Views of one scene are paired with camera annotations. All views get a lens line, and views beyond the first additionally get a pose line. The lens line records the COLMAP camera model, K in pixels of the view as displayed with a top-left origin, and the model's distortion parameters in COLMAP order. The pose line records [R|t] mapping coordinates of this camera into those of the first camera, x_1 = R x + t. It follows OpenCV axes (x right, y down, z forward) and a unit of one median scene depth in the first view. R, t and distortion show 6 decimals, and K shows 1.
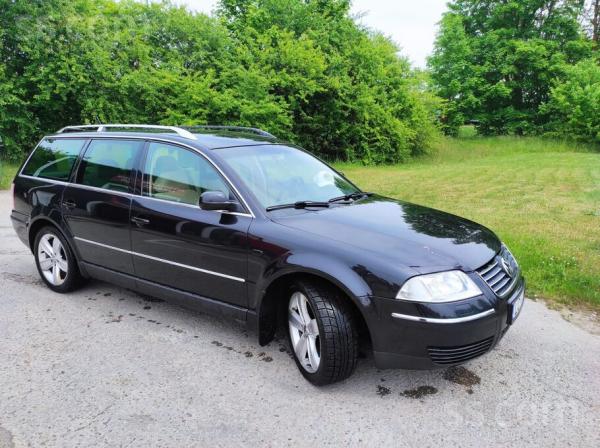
lens RADIAL K [[474.4, 0, 283.2], [0, 474.4, 223.7], [0, 0, 1]] dist [0.082765, -0.111054]
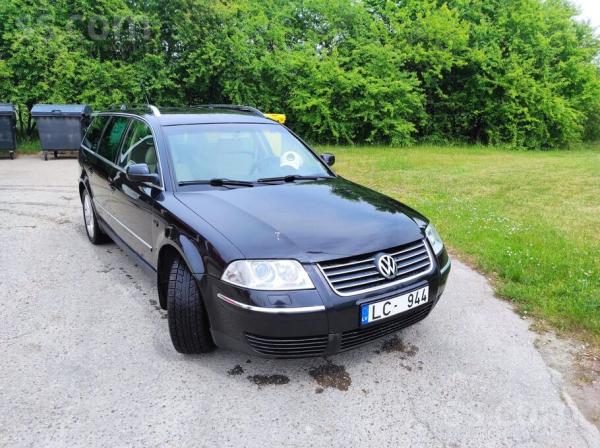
lens RADIAL K [[474.4, 0, 283.2], [0, 474.4, 223.7], [0, 0, 1]] dist [0.082765, -0.111054]
pose [[0.916756, 0.098238, -0.387179, 0.154690], [-0.082549, 0.994956, 0.056990, -0.005575], [0.390825, -0.020285, 0.920241, 0.028453]]
